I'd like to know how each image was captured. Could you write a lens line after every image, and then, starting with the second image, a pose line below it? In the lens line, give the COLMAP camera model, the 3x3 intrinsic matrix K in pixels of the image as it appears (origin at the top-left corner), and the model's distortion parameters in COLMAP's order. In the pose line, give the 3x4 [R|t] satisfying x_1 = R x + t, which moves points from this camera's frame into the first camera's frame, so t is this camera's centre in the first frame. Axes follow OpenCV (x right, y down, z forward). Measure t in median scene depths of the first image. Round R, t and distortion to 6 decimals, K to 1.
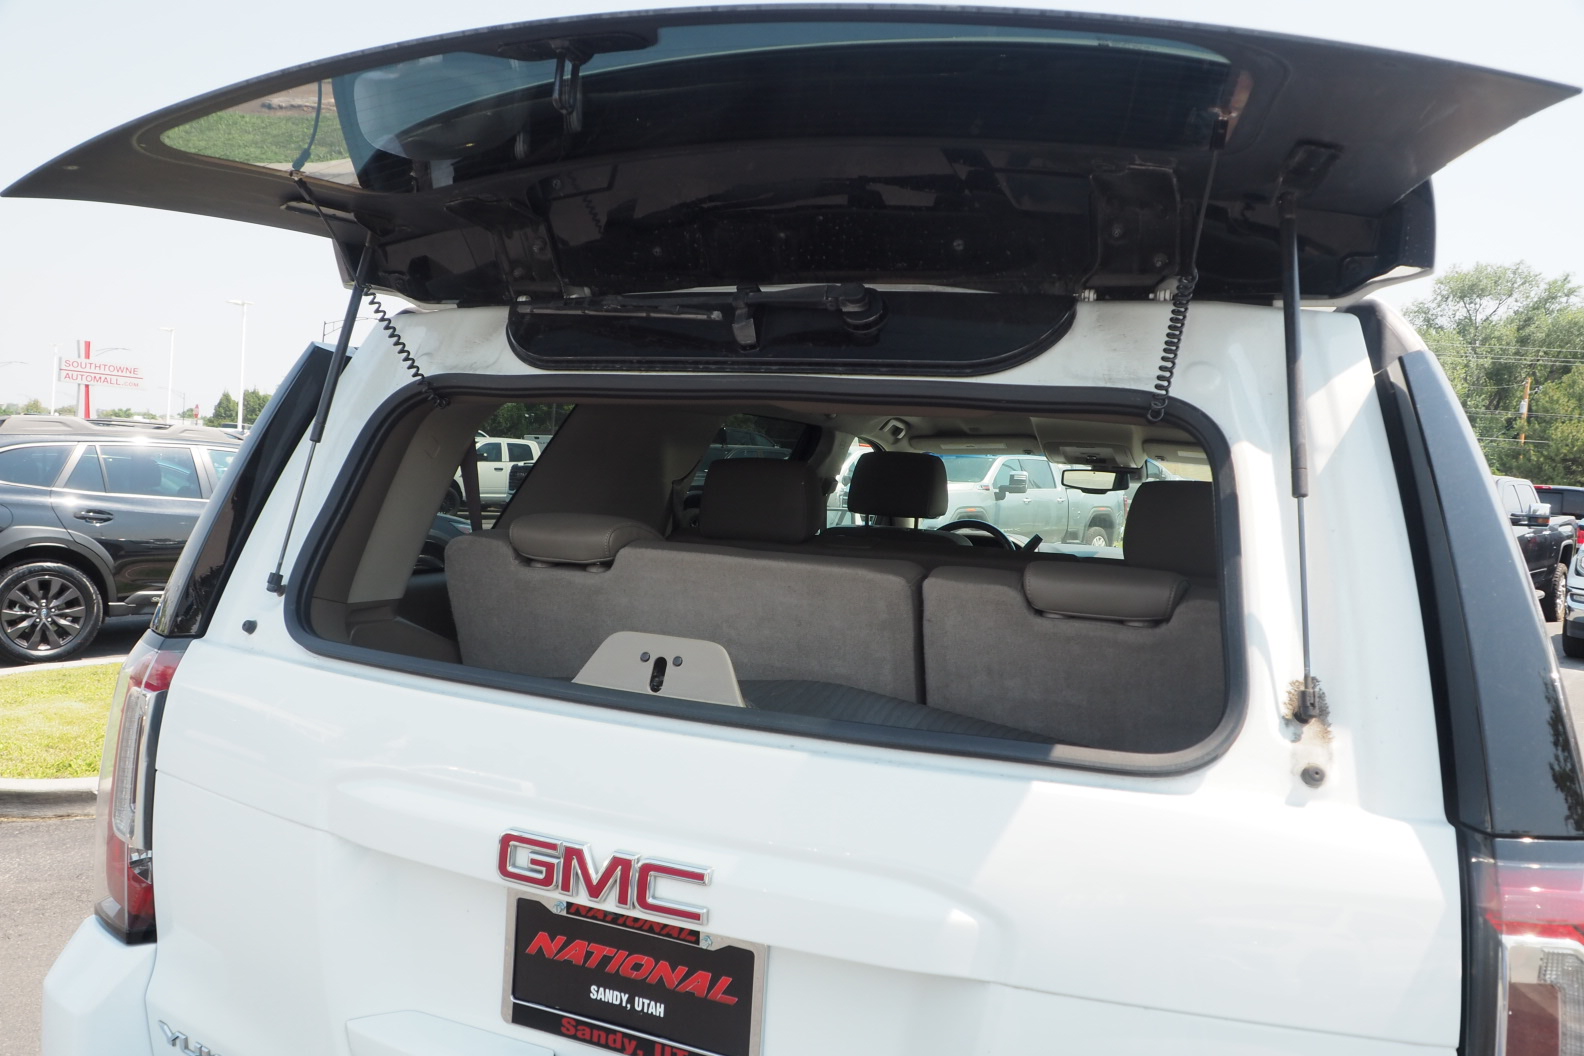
lens RADIAL K [[1142.2, 0, 801.0], [0, 1142.2, 536.2], [0, 0, 1]] dist [-0.029879, 0.009587]
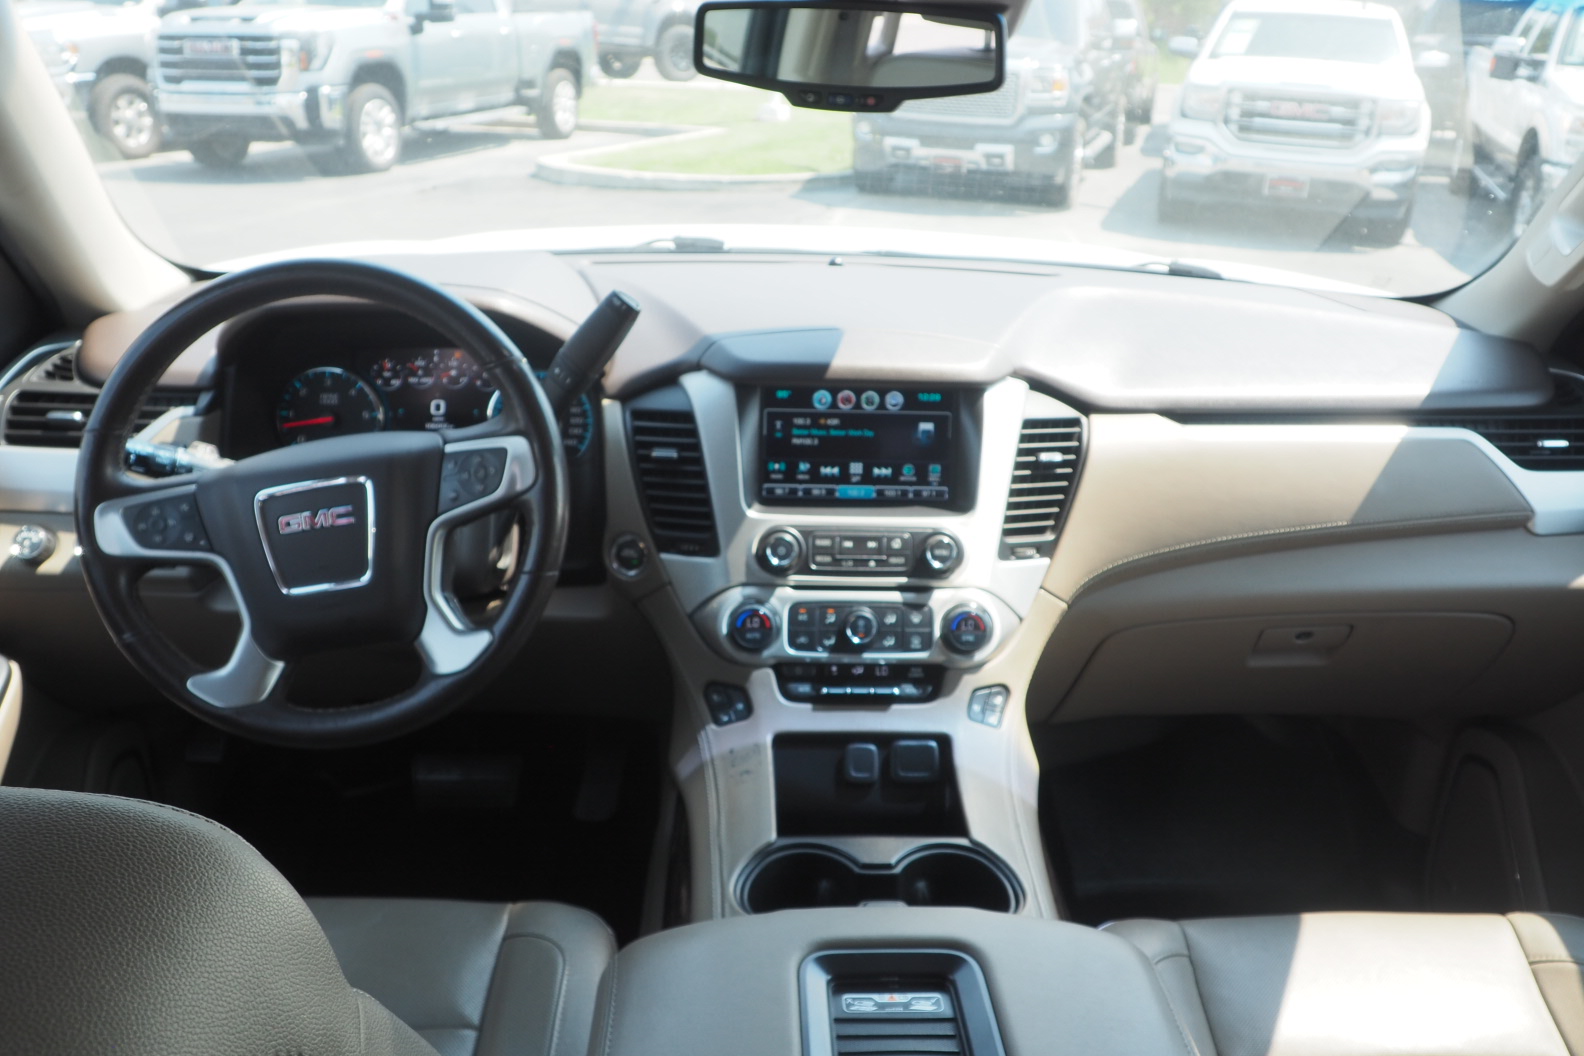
lens RADIAL K [[1316.1, 0, 799.3], [0, 1316.1, 529.8], [0, 0, 1]] dist [-0.034415, -0.005737]
pose [[0.903544, -0.179506, 0.389083, 0.064678], [0.039862, 0.939297, 0.340782, -0.025225], [-0.426637, -0.292402, 0.855851, 0.385985]]
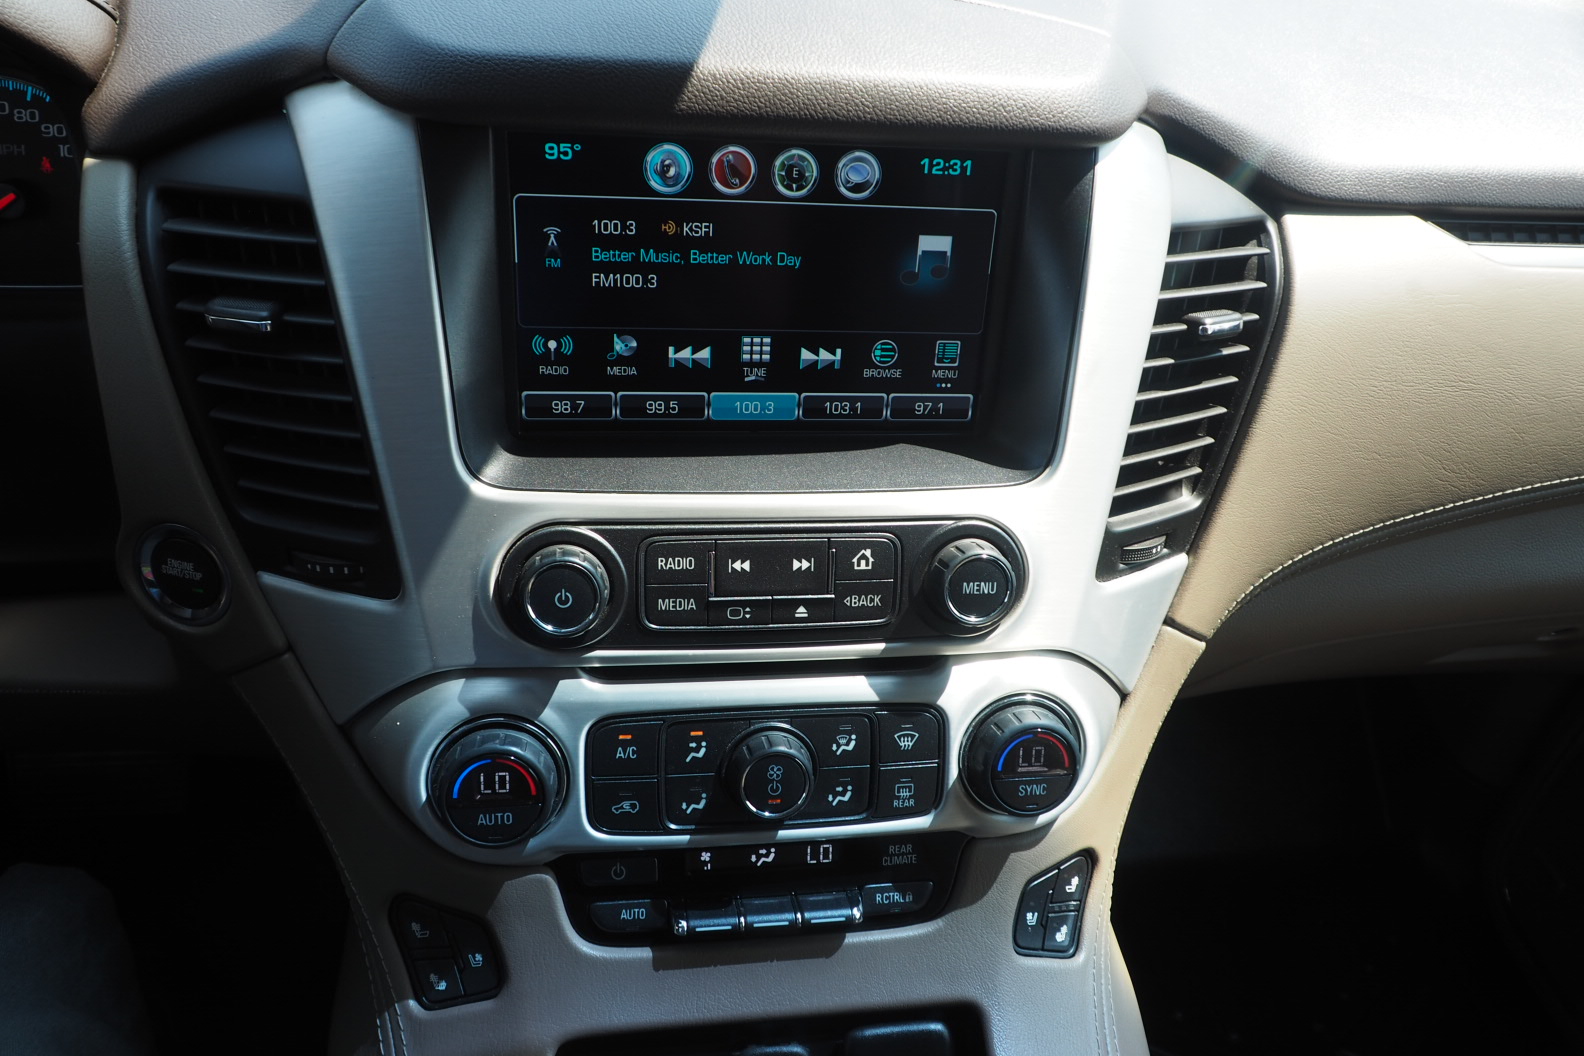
lens RADIAL K [[1142.2, 0, 764.8], [0, 1142.2, 531.5], [0, 0, 1]] dist [-0.029879, 0.009587]
pose [[0.858903, -0.285495, 0.425181, 0.107887], [-0.006816, 0.823761, 0.566897, -0.002010], [-0.512094, -0.489807, 0.705584, 0.476513]]
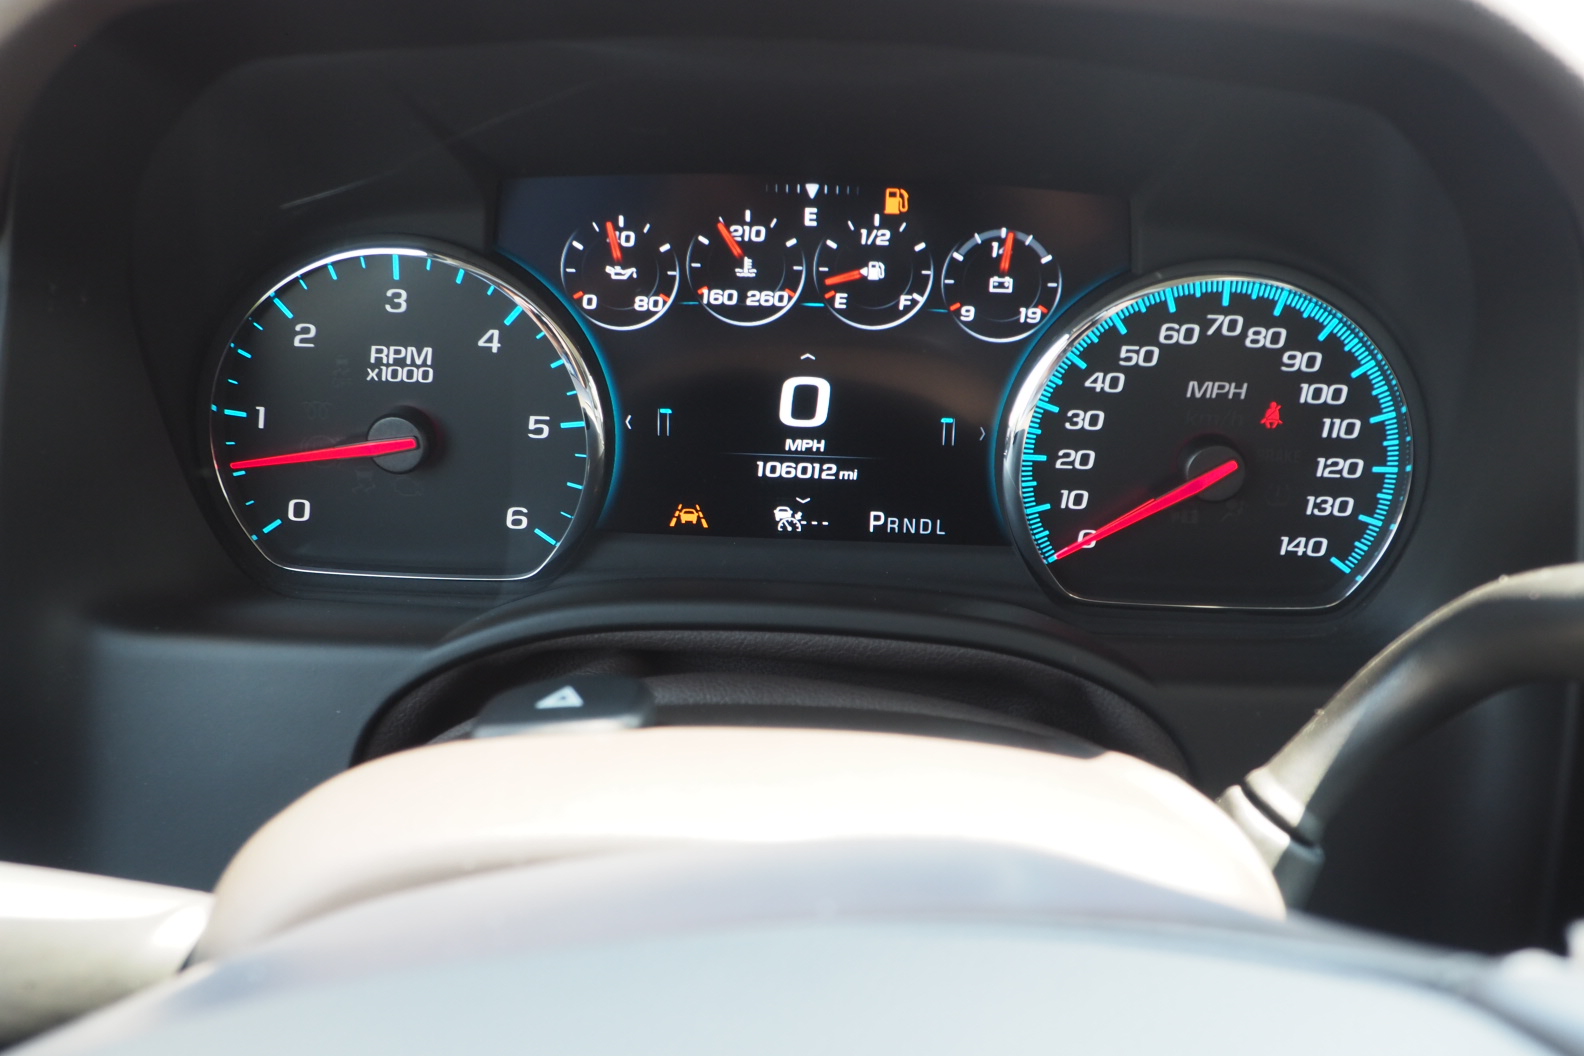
lens RADIAL K [[1503.1, 0, 790.7], [0, 1503.1, 528.2], [0, 0, 1]] dist [-0.032333, 0.000000]
pose [[0.929356, -0.190104, 0.316477, 0.073869], [0.038682, 0.902655, 0.428623, -0.001956], [-0.367153, -0.386101, 0.846241, 0.512708]]
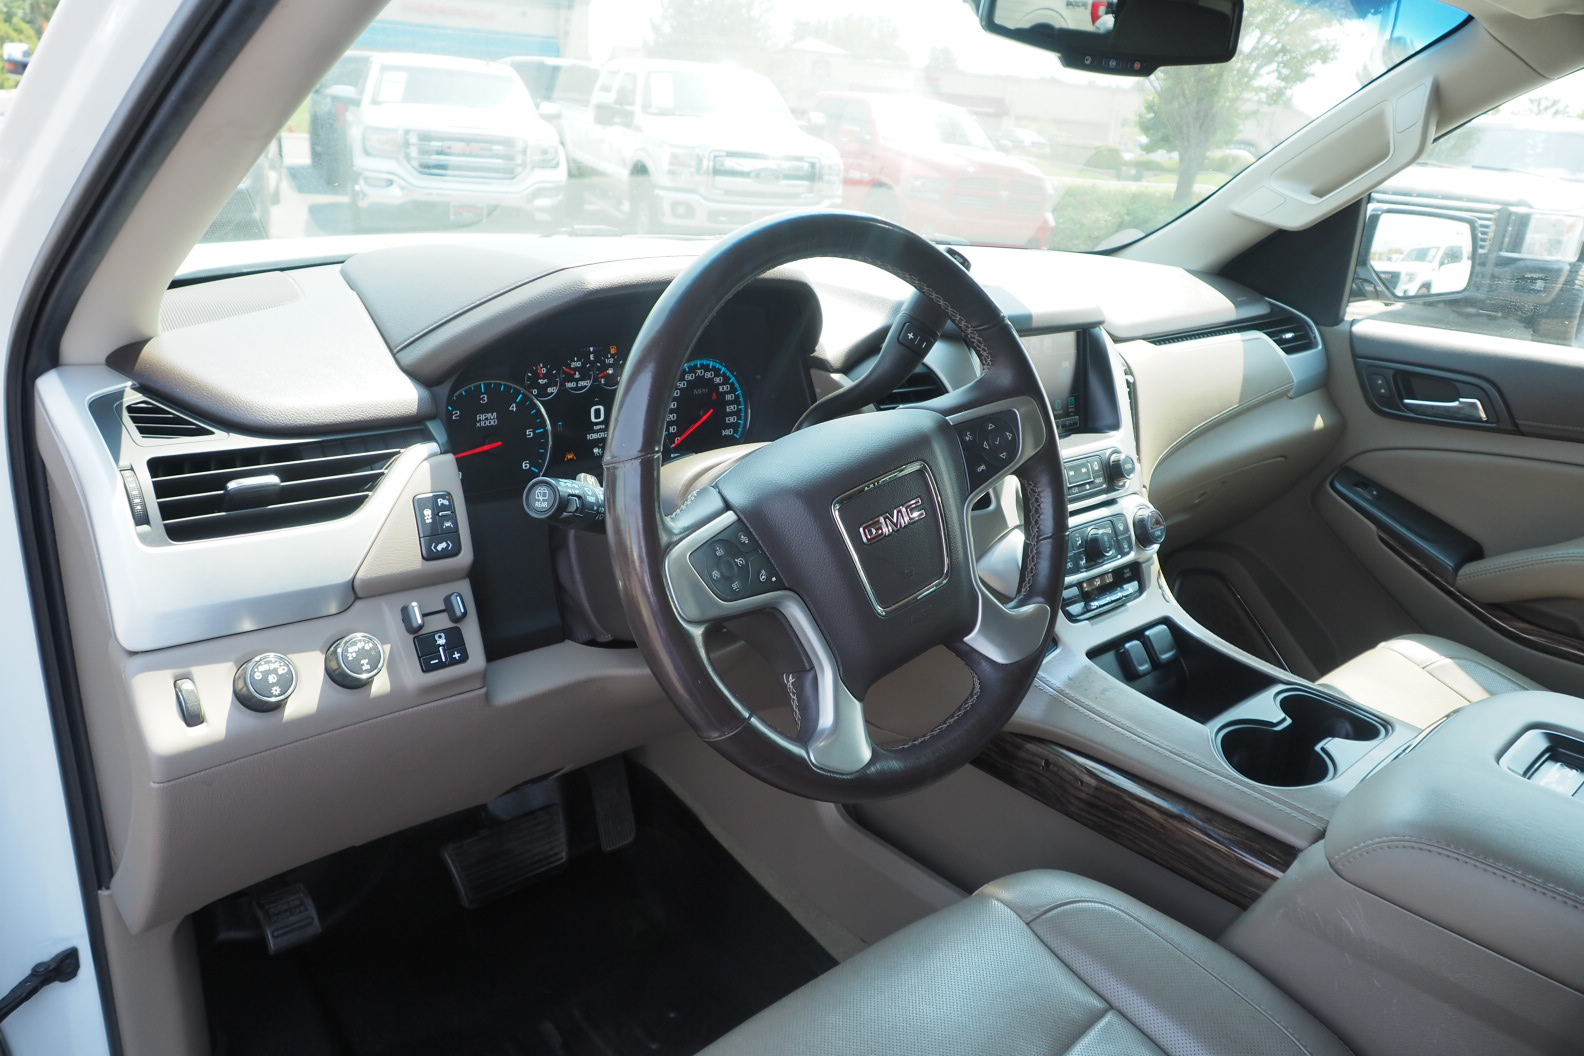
lens RADIAL K [[1142.2, 0, 781.4], [0, 1142.2, 514.4], [0, 0, 1]] dist [-0.029879, 0.009587]
pose [[0.425005, -0.315166, 0.848552, -0.012028], [-0.000908, 0.937280, 0.348576, -0.017640], [-0.905191, -0.148917, 0.398063, 0.486945]]
